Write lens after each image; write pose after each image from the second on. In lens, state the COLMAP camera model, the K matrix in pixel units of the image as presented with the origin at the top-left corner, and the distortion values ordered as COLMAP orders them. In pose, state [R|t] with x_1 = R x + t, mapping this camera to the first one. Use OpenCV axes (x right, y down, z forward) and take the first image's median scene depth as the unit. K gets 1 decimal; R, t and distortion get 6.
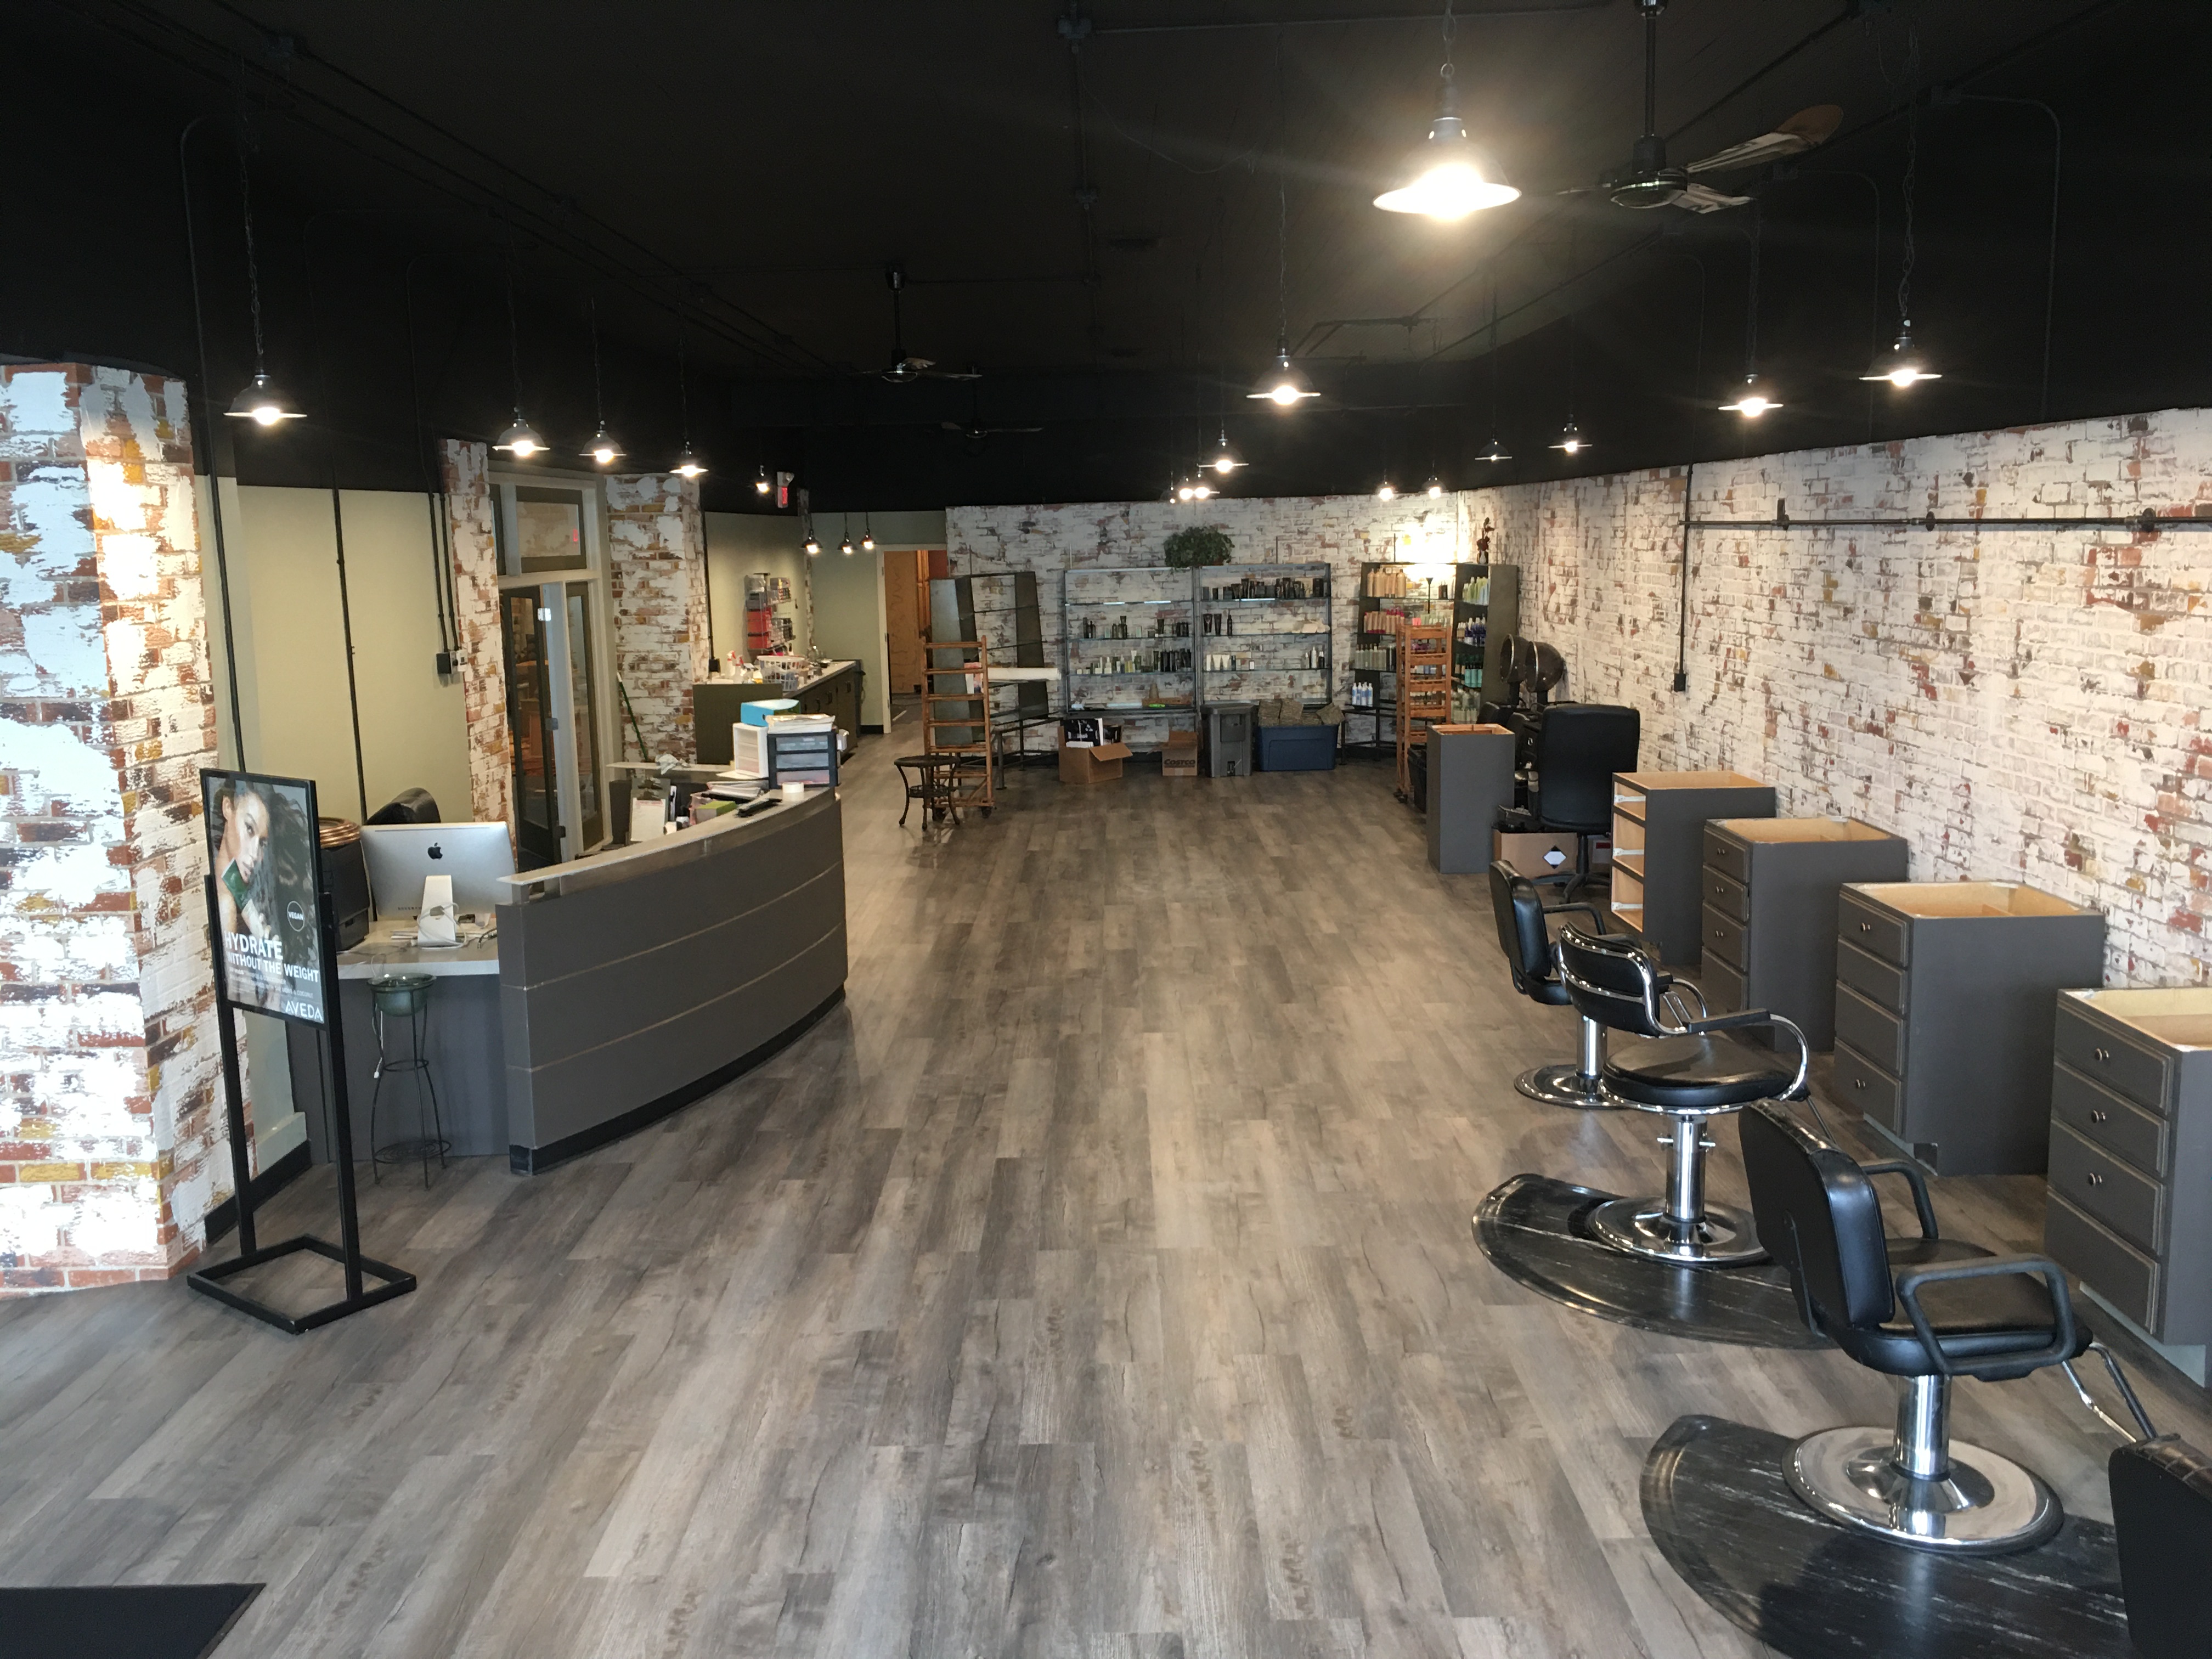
lens RADIAL K [[1883.9, 0, 1099.9], [0, 1883.9, 812.8], [0, 0, 1]] dist [0.130417, -0.171460]
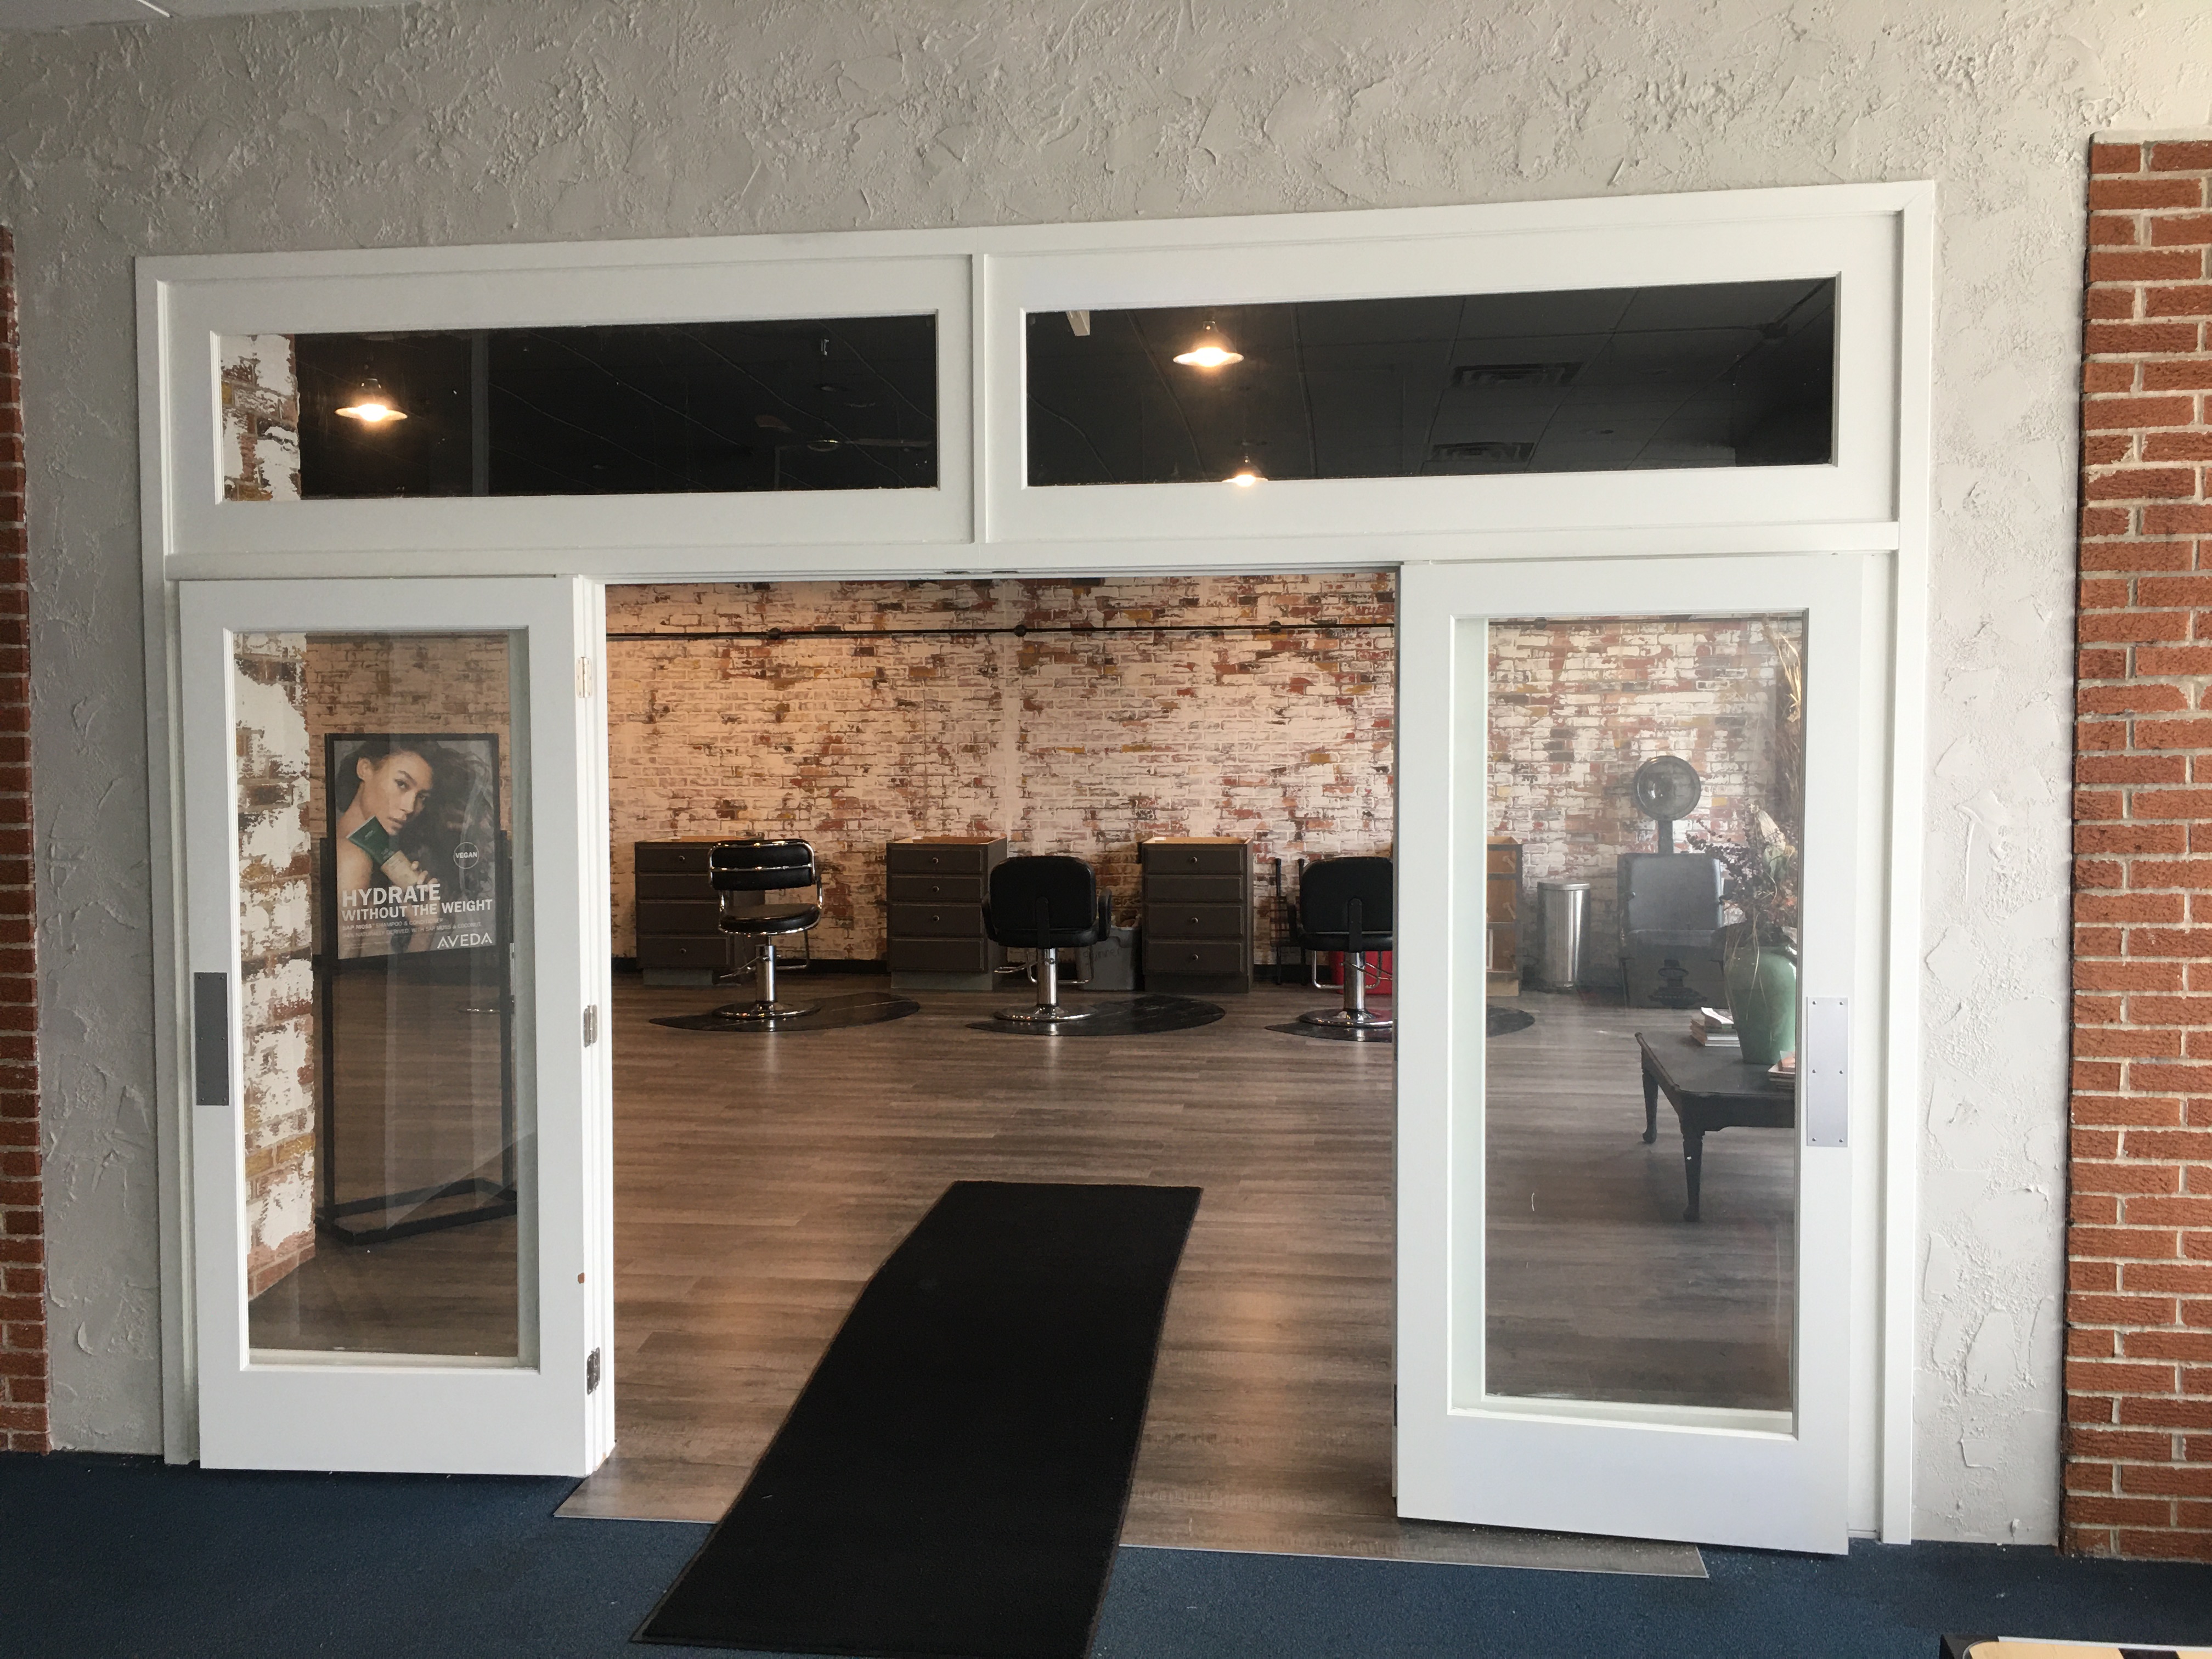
lens RADIAL K [[1883.9, 0, 1099.9], [0, 1883.9, 812.8], [0, 0, 1]] dist [0.130417, -0.171460]
pose [[0.123030, -0.024888, 0.992091, -1.426628], [0.153724, 0.988097, 0.005725, 0.076587], [-0.980425, 0.151804, 0.125392, 0.462269]]
